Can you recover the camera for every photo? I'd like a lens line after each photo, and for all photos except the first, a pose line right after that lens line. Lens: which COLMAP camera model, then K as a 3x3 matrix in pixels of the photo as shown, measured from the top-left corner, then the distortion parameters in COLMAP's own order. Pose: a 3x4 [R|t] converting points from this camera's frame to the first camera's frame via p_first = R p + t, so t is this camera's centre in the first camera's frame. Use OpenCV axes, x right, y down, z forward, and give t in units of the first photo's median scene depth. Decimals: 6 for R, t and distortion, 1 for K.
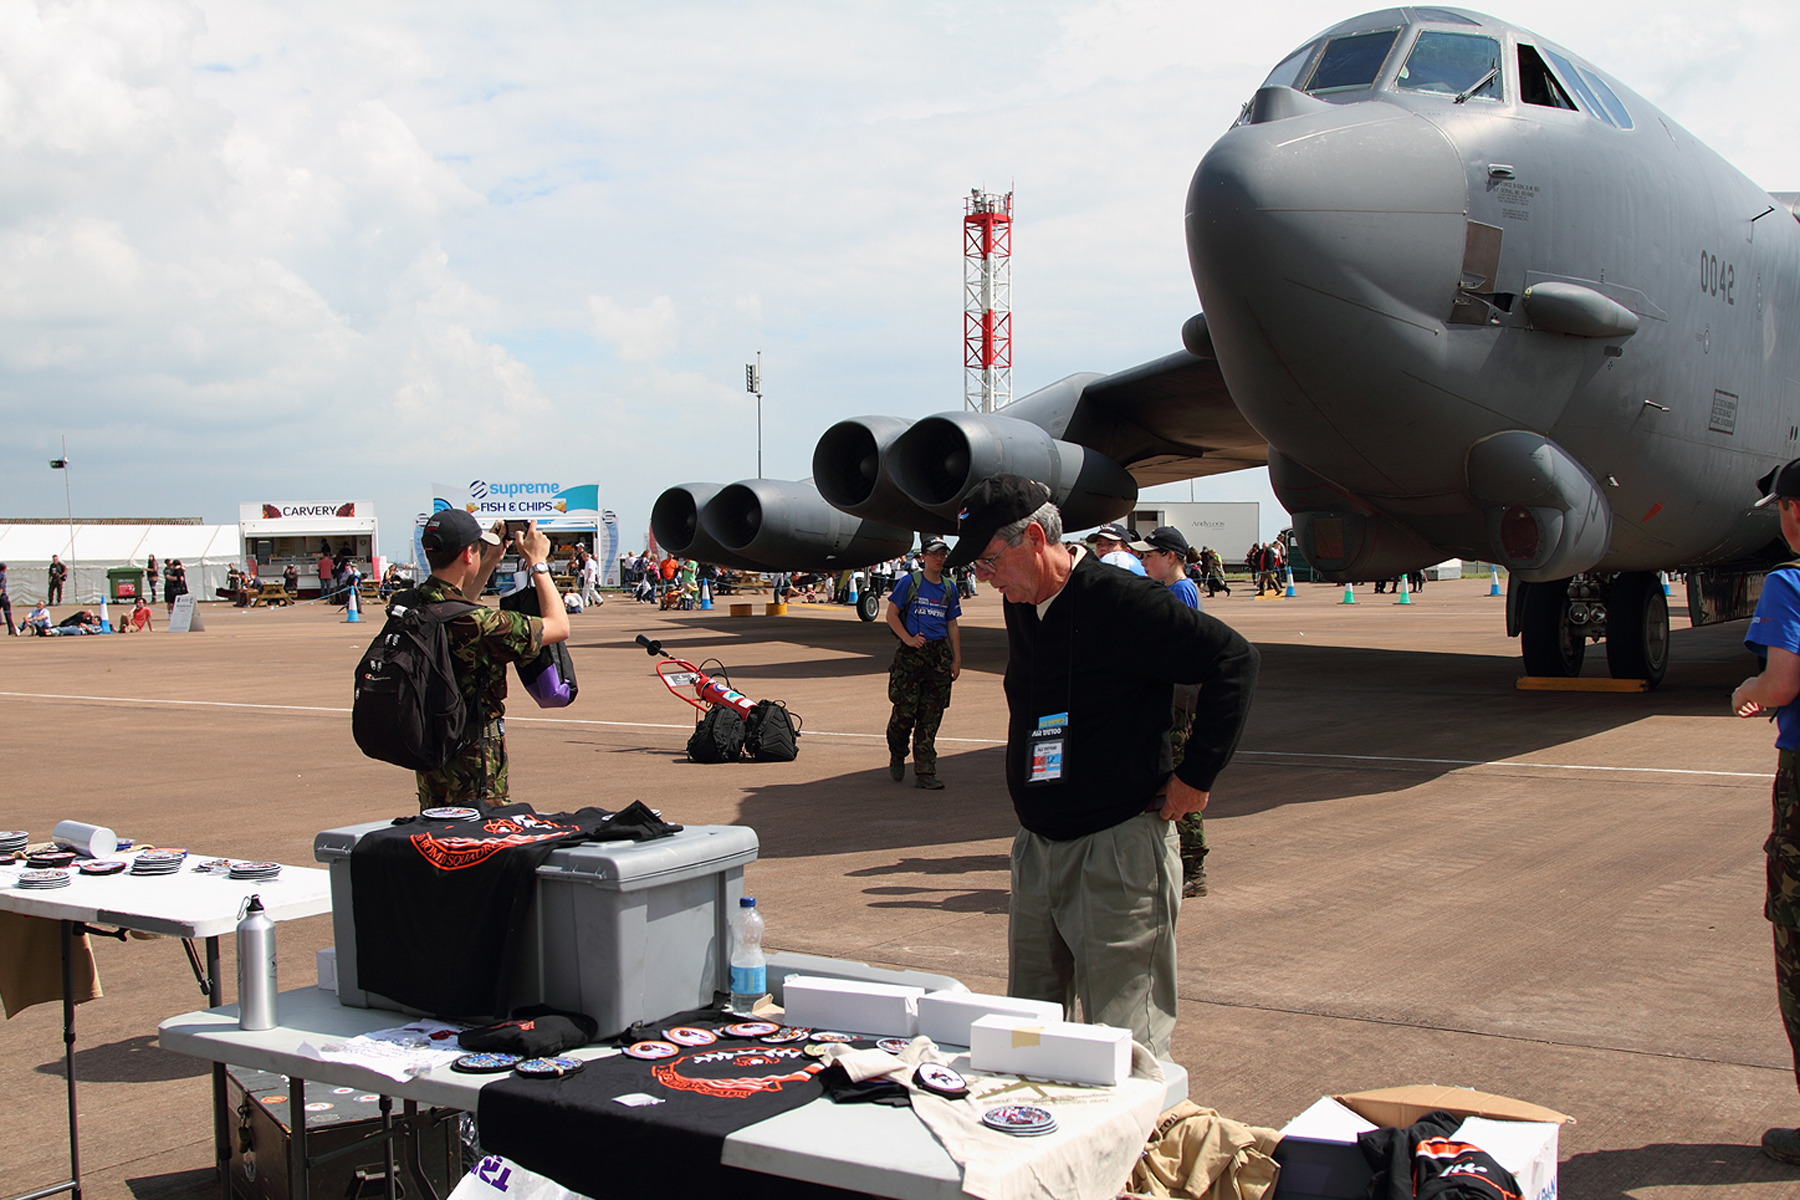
lens RADIAL K [[2046.7, 0, 894.7], [0, 2046.7, 610.1], [0, 0, 1]] dist [-0.061318, 0.000000]
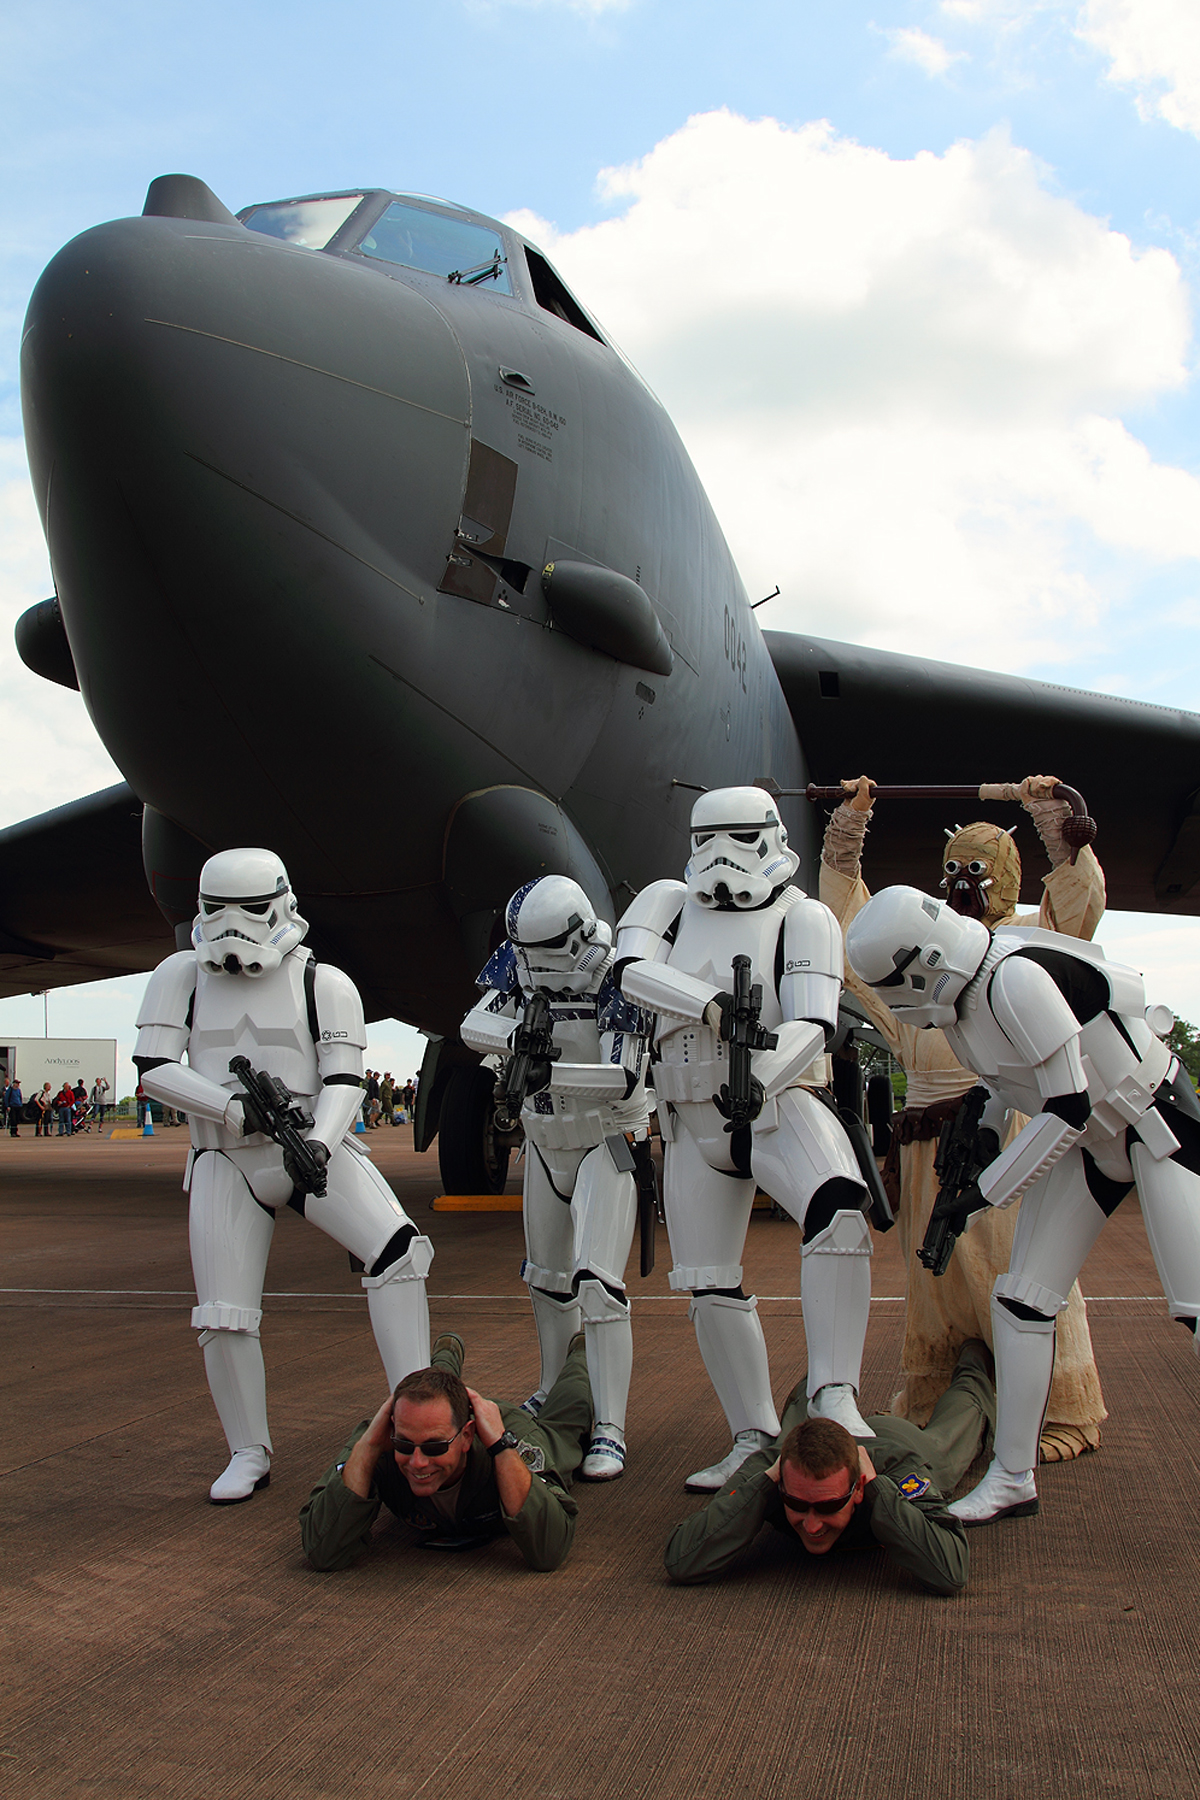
lens RADIAL K [[2046.7, 0, 599.0], [0, 2046.7, 885.5], [0, 0, 1]] dist [-0.061318, 0.000000]
pose [[0.917695, 0.042720, 0.394982, 0.067338], [0.010512, 0.991243, -0.131632, 0.034988], [-0.397146, 0.124950, 0.909210, 0.401301]]
